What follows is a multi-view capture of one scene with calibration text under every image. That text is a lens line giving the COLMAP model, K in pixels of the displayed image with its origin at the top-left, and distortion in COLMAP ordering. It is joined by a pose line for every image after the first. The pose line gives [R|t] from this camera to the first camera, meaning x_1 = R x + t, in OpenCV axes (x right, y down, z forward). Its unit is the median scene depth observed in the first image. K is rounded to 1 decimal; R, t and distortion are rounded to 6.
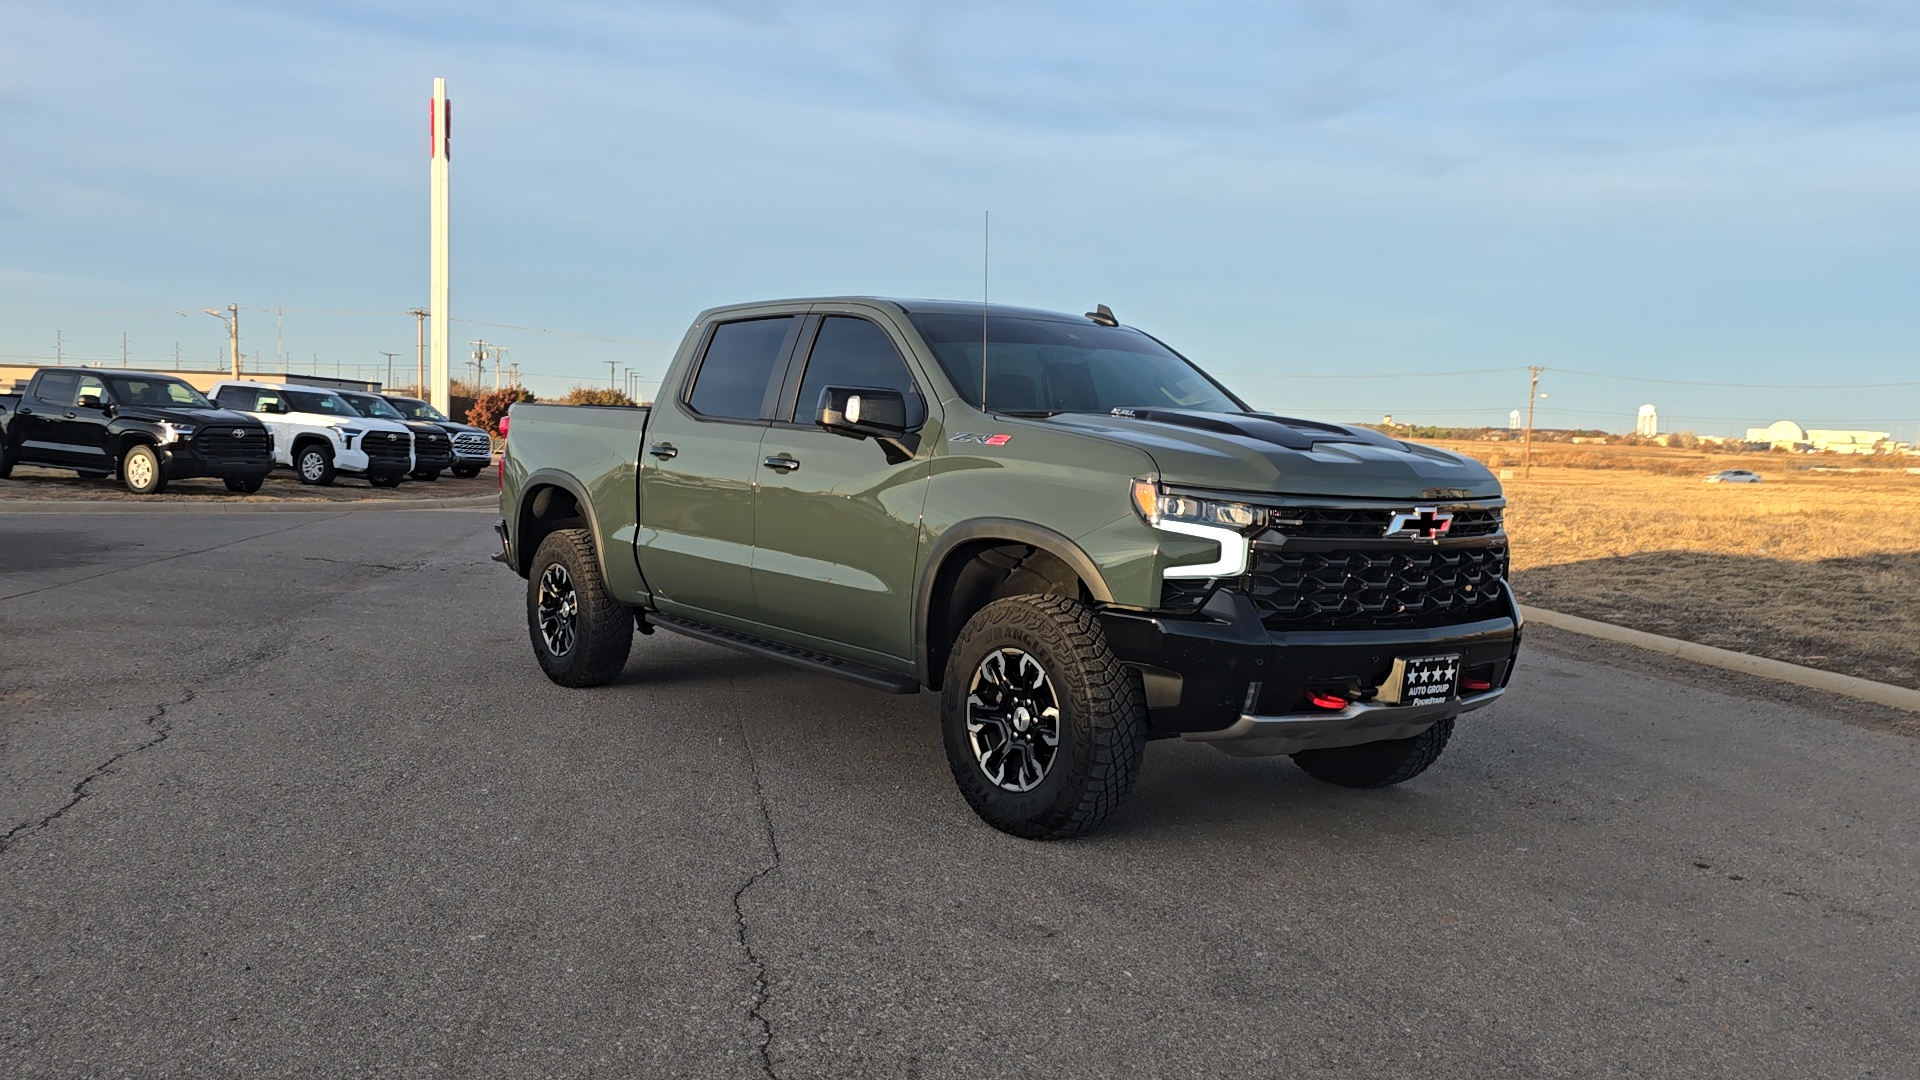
lens RADIAL K [[1614.3, 0, 998.1], [0, 1614.3, 508.9], [0, 0, 1]] dist [-0.008676, 0.016761]
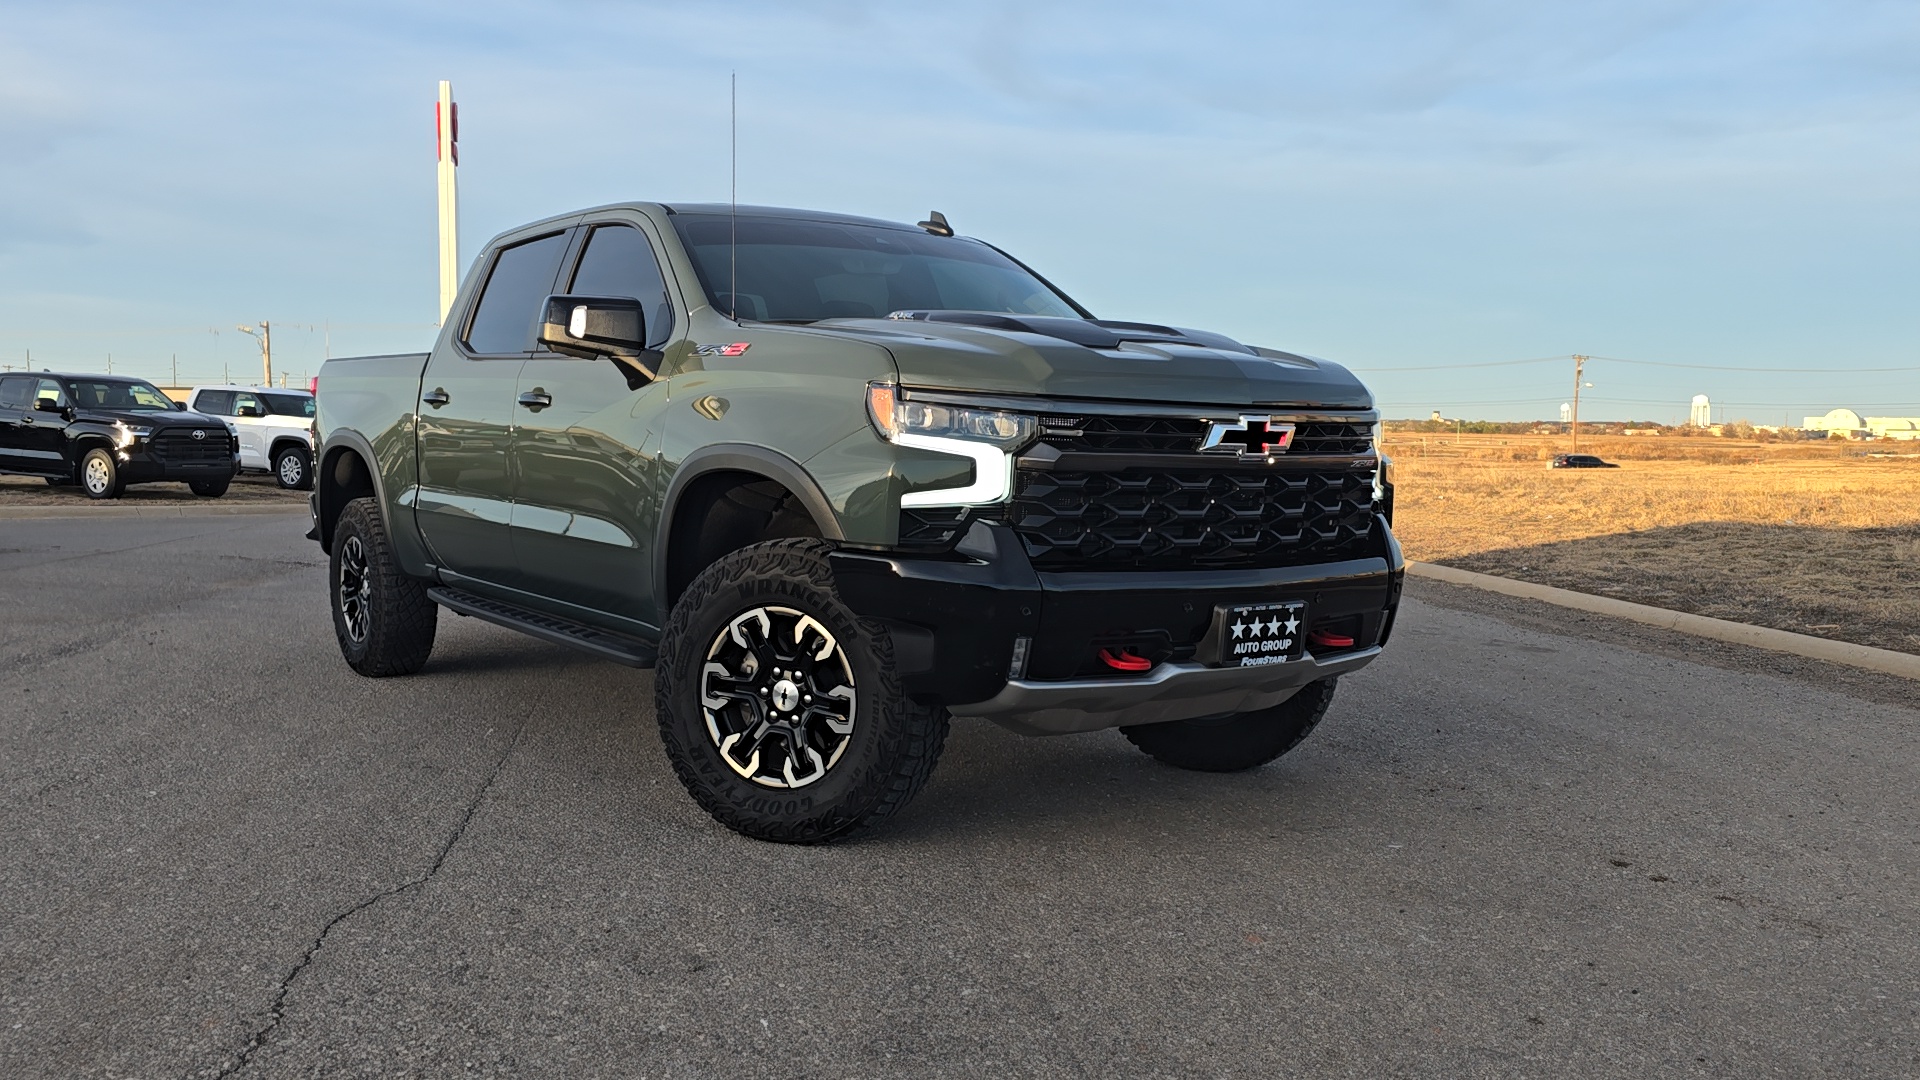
lens RADIAL K [[1614.3, 0, 1004.0], [0, 1614.3, 529.6], [0, 0, 1]] dist [-0.008676, 0.016761]
pose [[0.999477, -0.019217, -0.026002, 0.143911], [0.019477, 0.999762, 0.009804, 0.039656], [0.025807, -0.010305, 0.999614, 0.183488]]
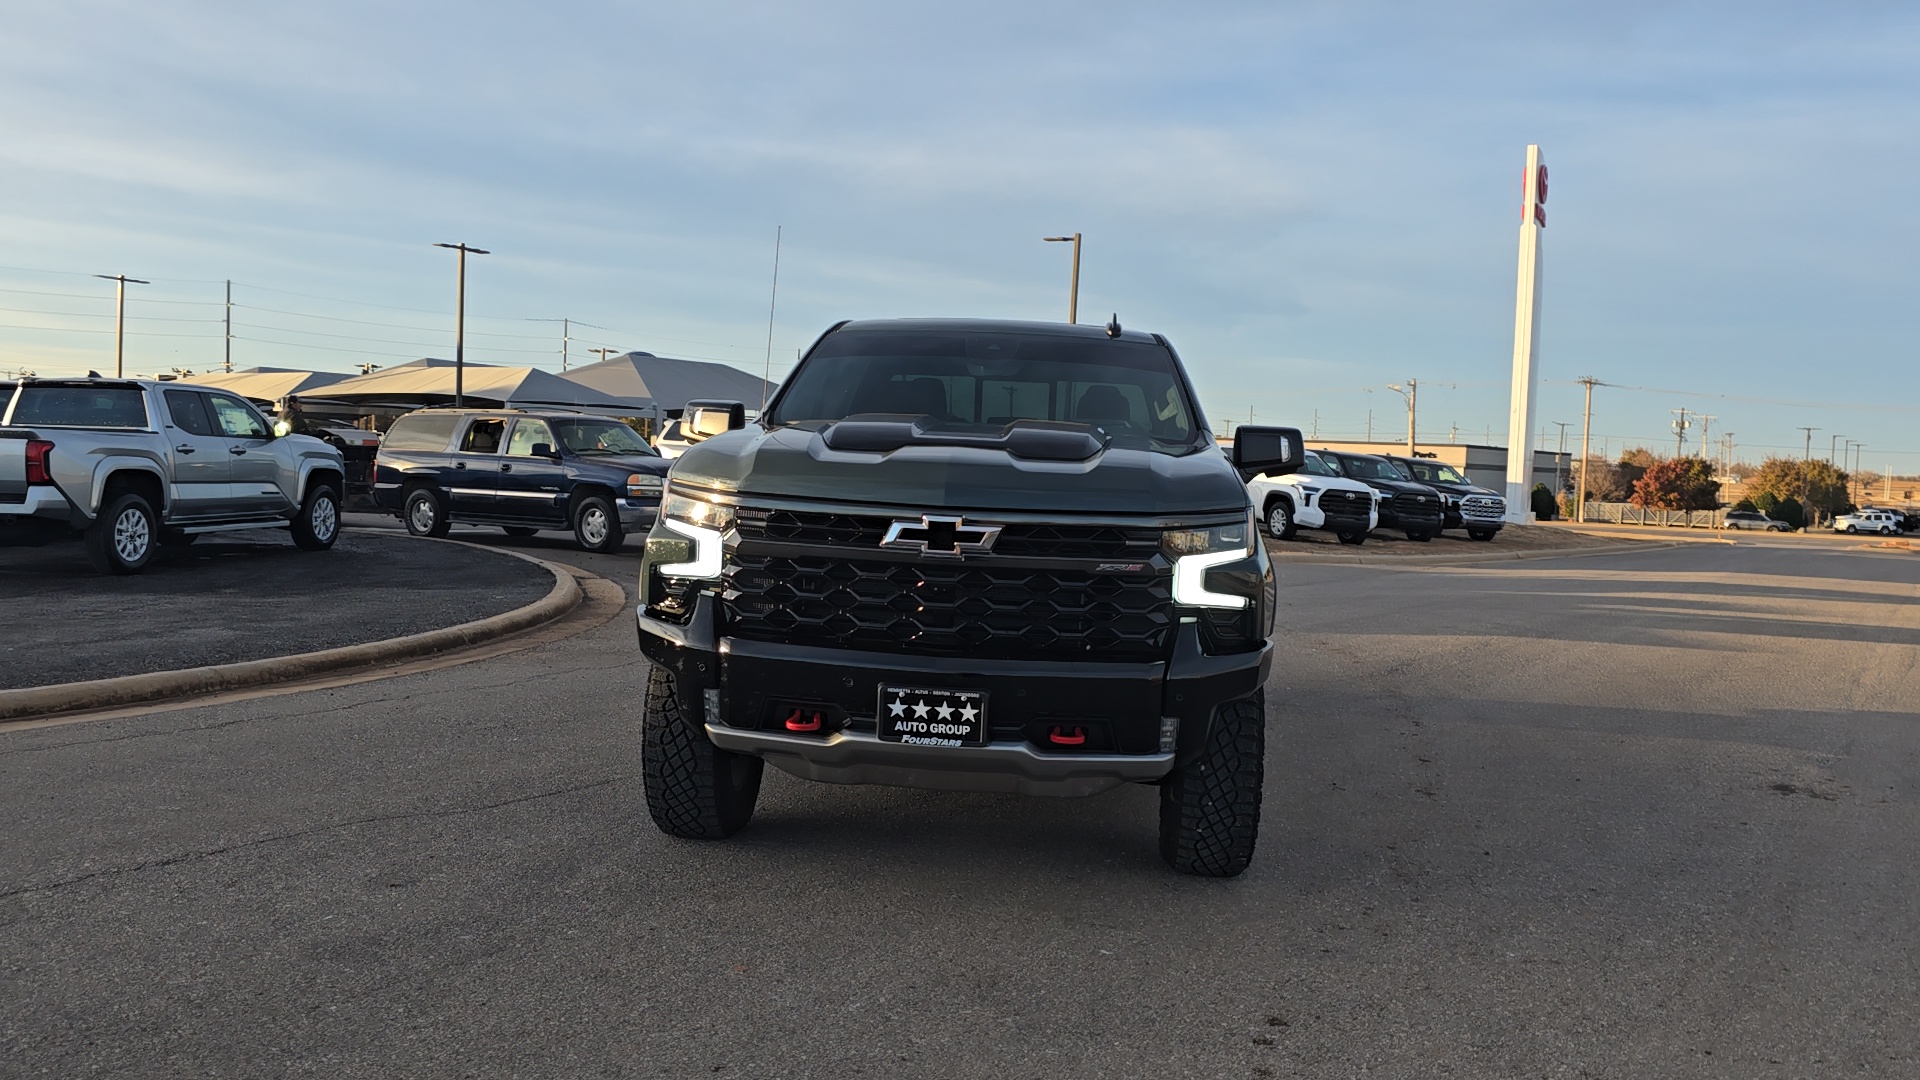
lens RADIAL K [[1614.3, 0, 957.9], [0, 1614.3, 519.1], [0, 0, 1]] dist [-0.008676, 0.016761]
pose [[0.727473, 0.023578, -0.685731, 0.768657], [-0.050079, 0.998568, -0.018793, 0.014593], [0.684306, 0.048012, 0.727613, 0.336874]]
